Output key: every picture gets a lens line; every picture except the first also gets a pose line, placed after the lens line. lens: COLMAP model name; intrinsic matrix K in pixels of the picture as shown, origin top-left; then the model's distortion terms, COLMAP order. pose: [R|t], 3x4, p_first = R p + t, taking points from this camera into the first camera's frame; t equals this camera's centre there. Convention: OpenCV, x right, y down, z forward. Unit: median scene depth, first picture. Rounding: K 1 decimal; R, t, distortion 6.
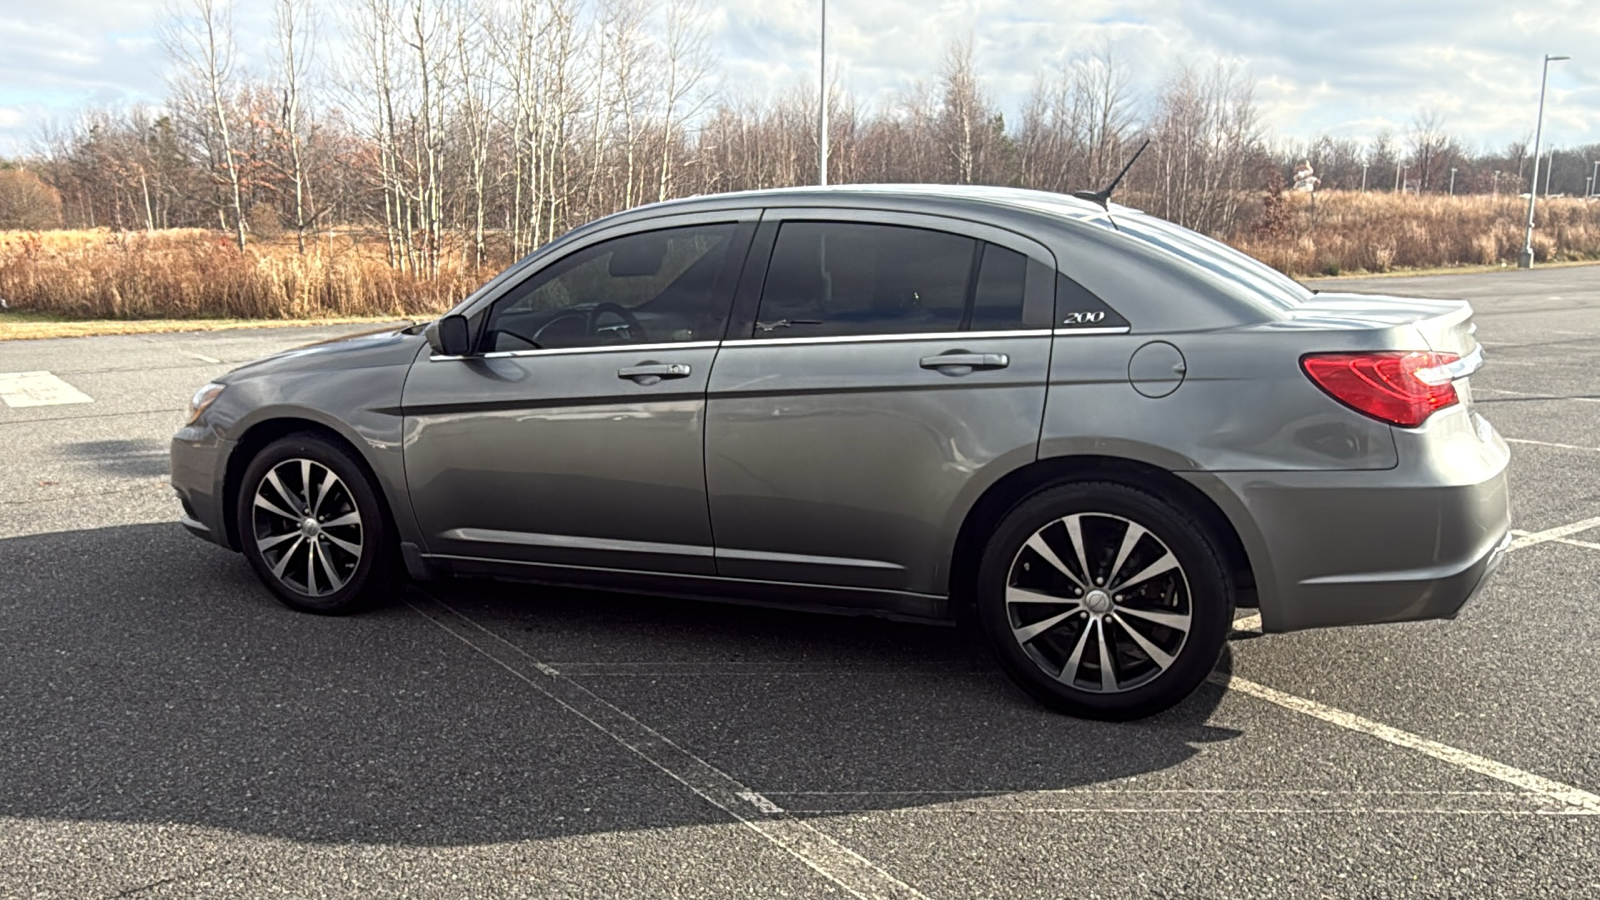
lens RADIAL K [[1295.1, 0, 803.4], [0, 1295.1, 451.8], [0, 0, 1]] dist [0.003818, -0.008447]
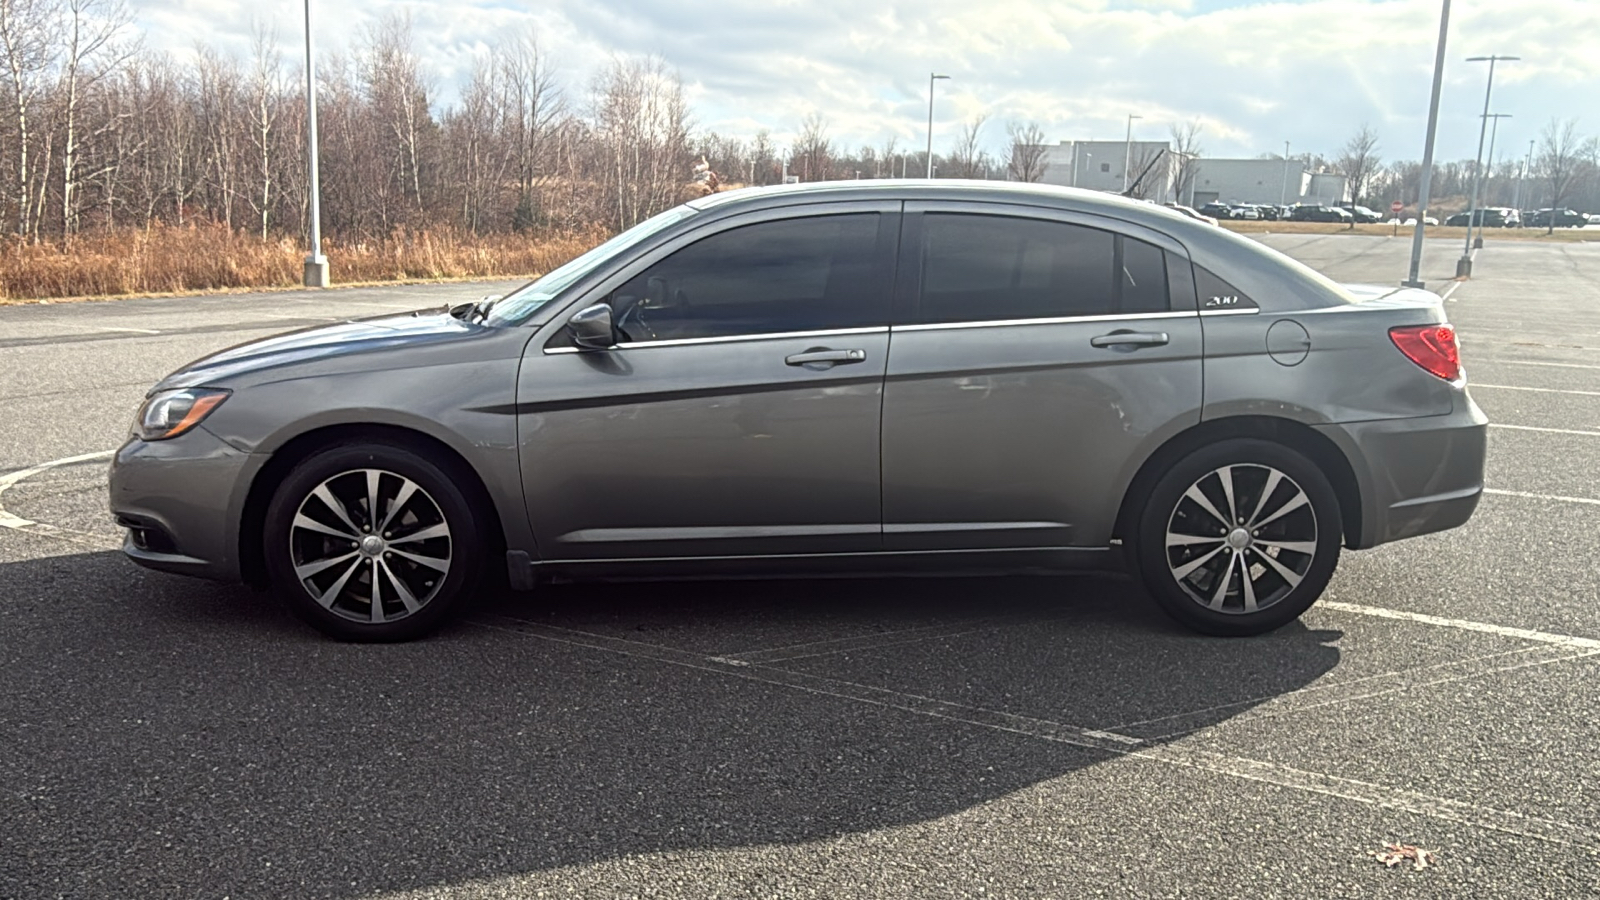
lens RADIAL K [[1295.1, 0, 804.0], [0, 1295.1, 444.9], [0, 0, 1]] dist [0.003818, -0.008447]
pose [[0.899561, -0.056569, 0.433117, -0.526817], [0.054376, 0.998368, 0.017459, -0.010625], [-0.433397, 0.007846, 0.901169, 0.076711]]
